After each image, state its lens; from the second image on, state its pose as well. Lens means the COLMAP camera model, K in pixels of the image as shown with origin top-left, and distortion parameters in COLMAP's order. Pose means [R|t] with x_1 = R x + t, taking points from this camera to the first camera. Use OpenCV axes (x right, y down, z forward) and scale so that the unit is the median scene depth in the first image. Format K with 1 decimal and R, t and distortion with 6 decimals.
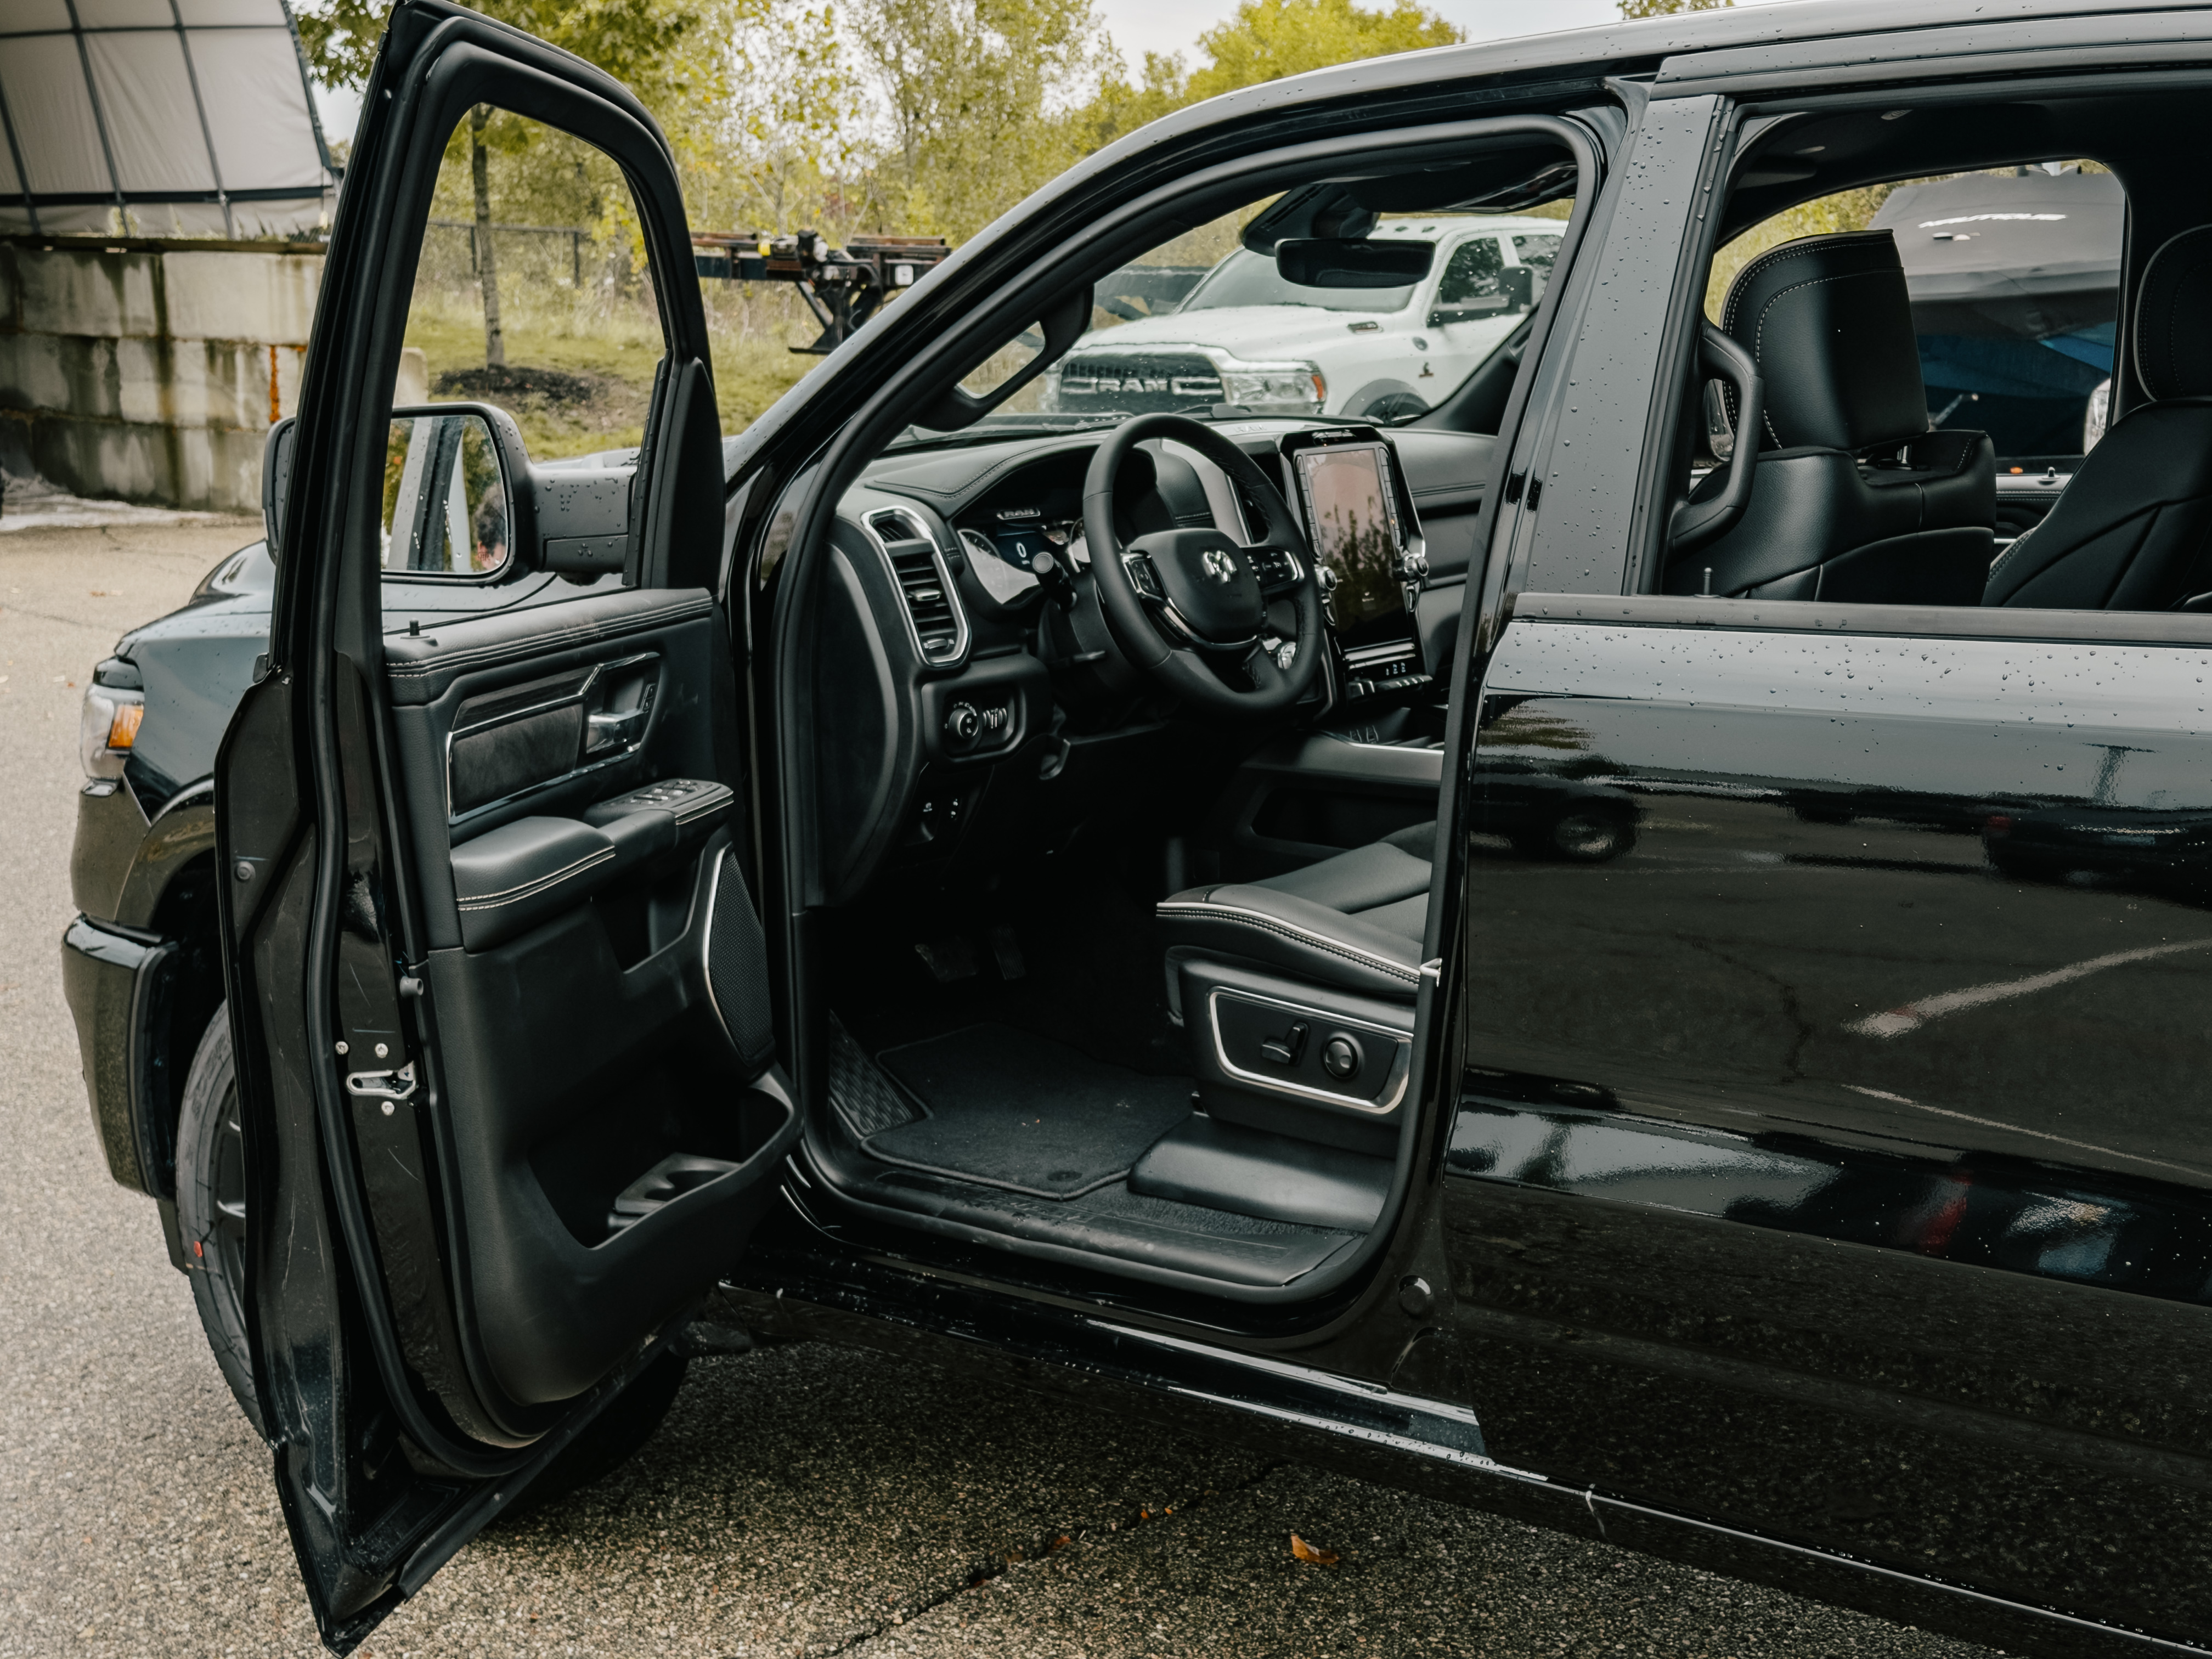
lens RADIAL K [[3161.2, 0, 1176.6], [0, 3161.2, 824.1], [0, 0, 1]] dist [0.106776, -0.092902]
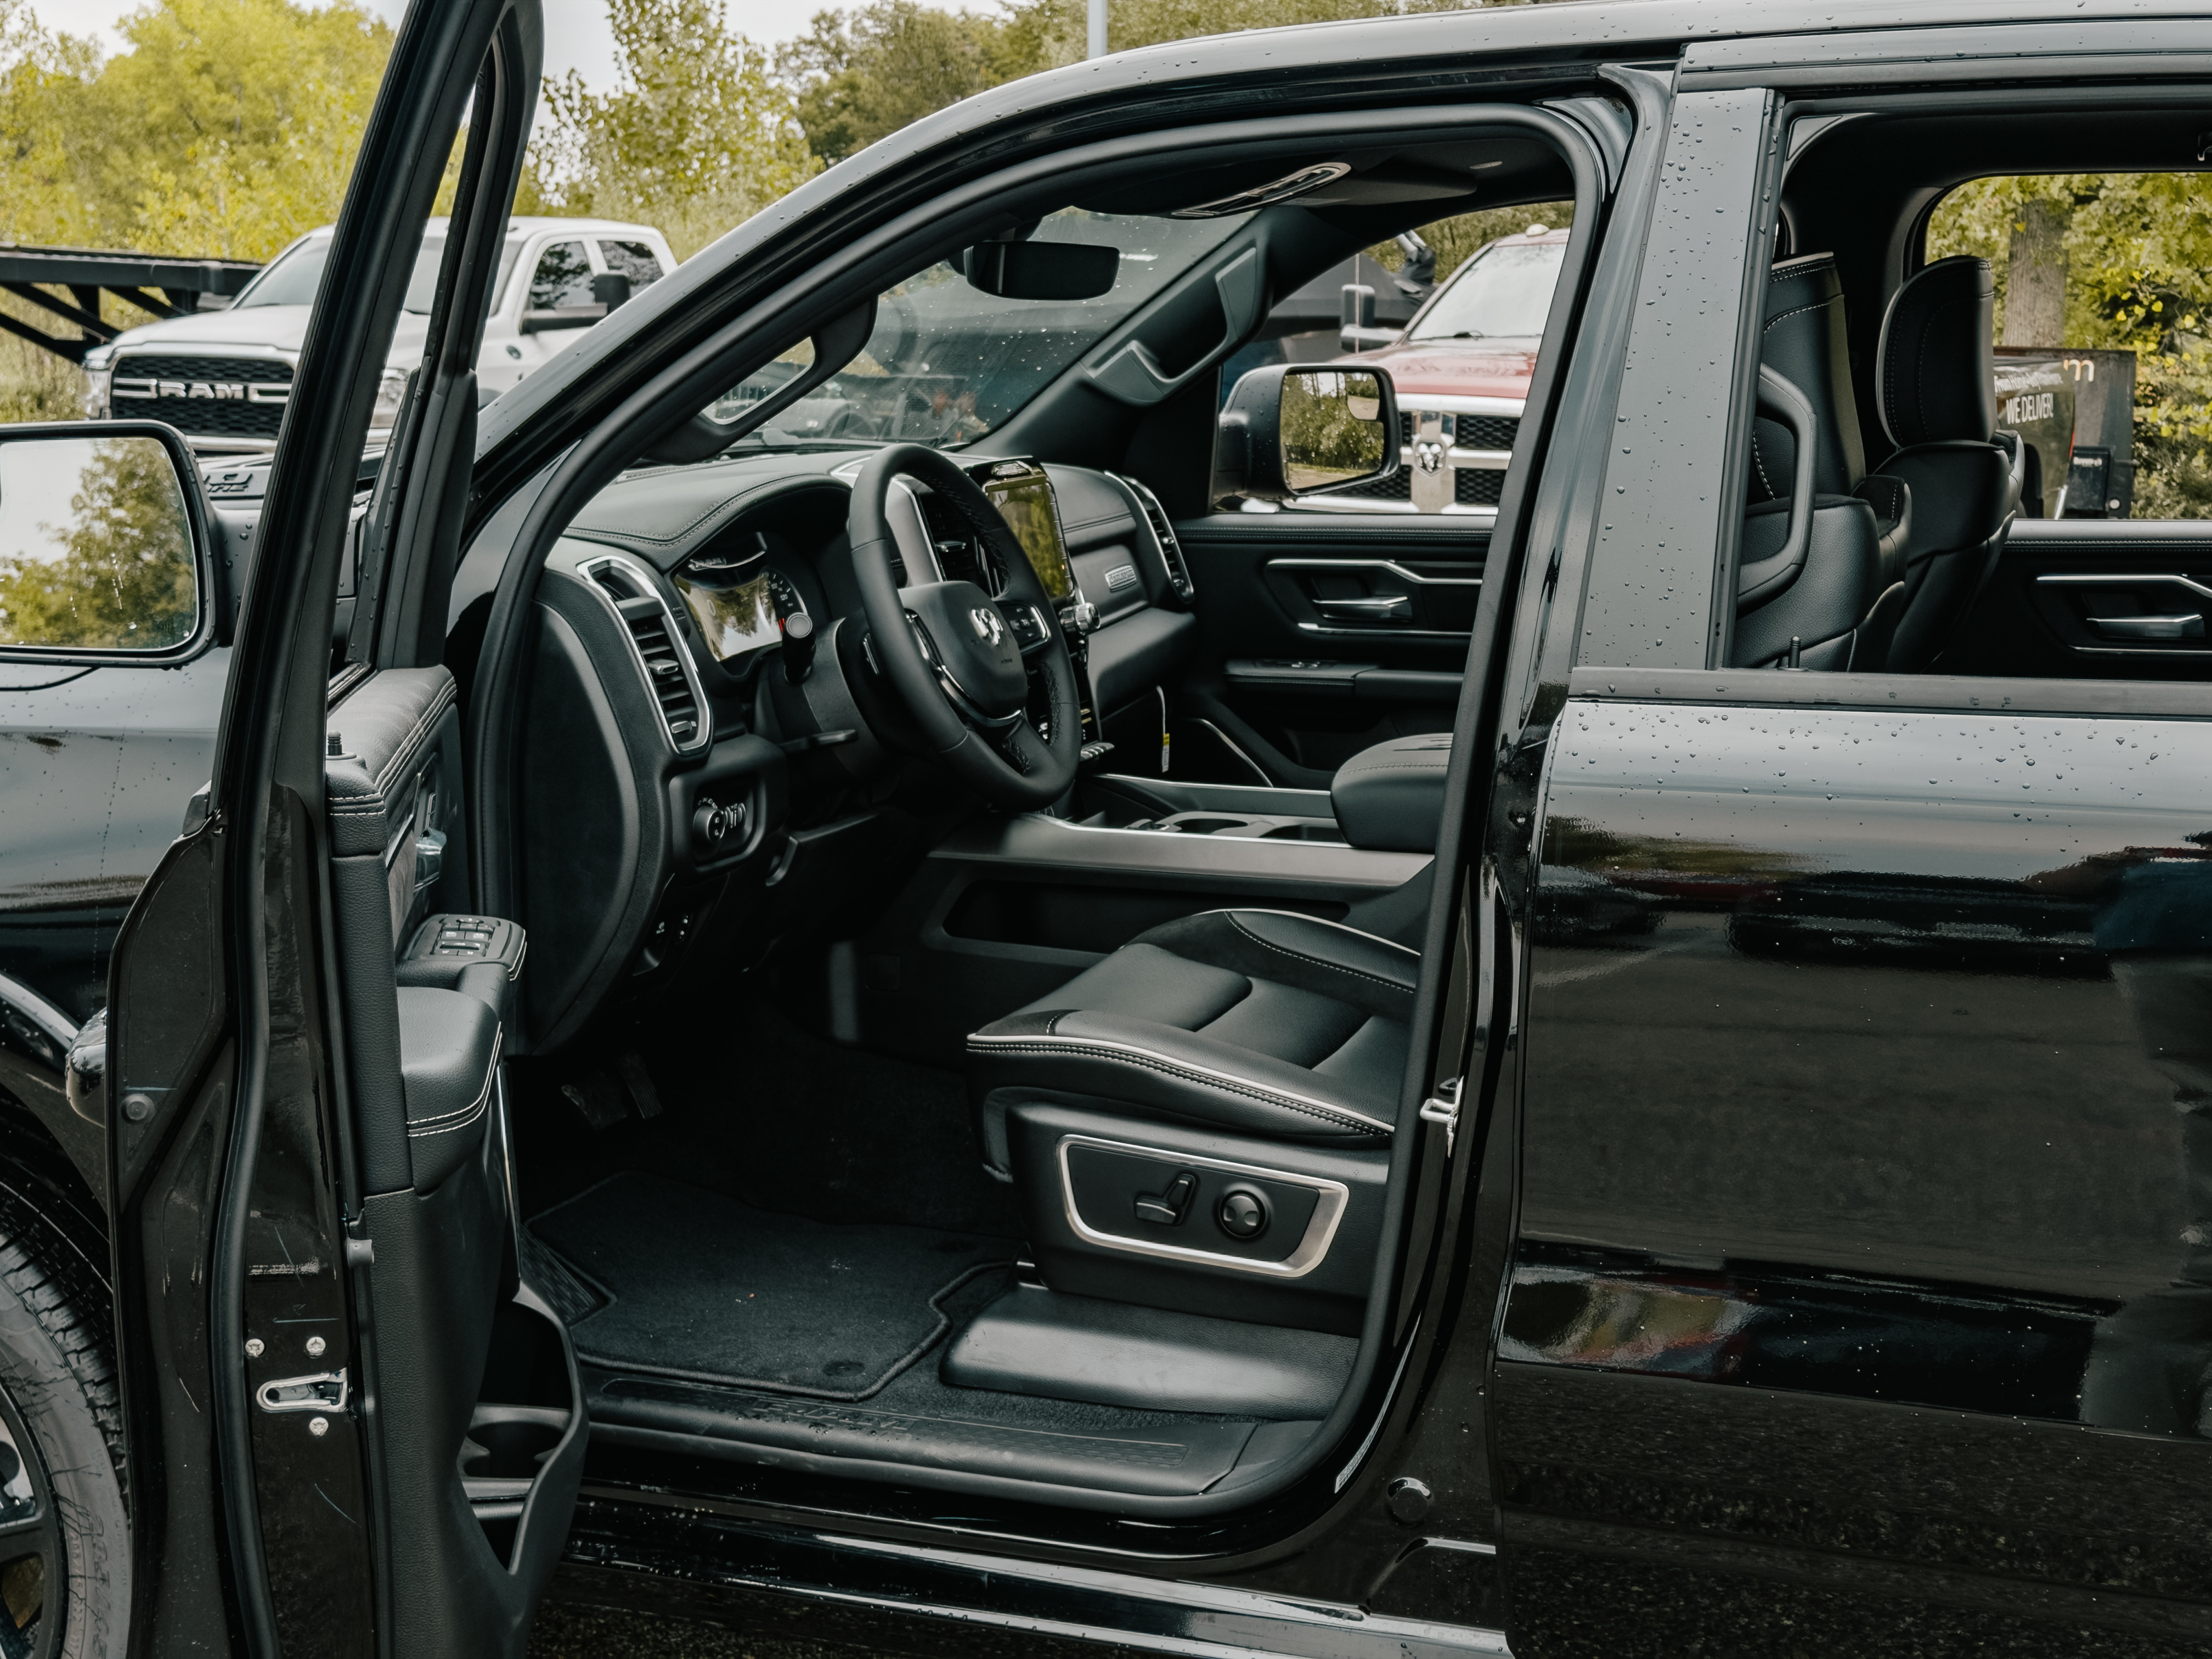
lens RADIAL K [[3091.7, 0, 1106.0], [0, 3091.7, 829.5], [0, 0, 1]] dist [0.014928, 0.230945]
pose [[0.946051, -0.031674, 0.322466, -0.226614], [0.030944, 0.999494, 0.007391, -0.033027], [-0.322537, 0.002986, 0.946552, 0.215629]]
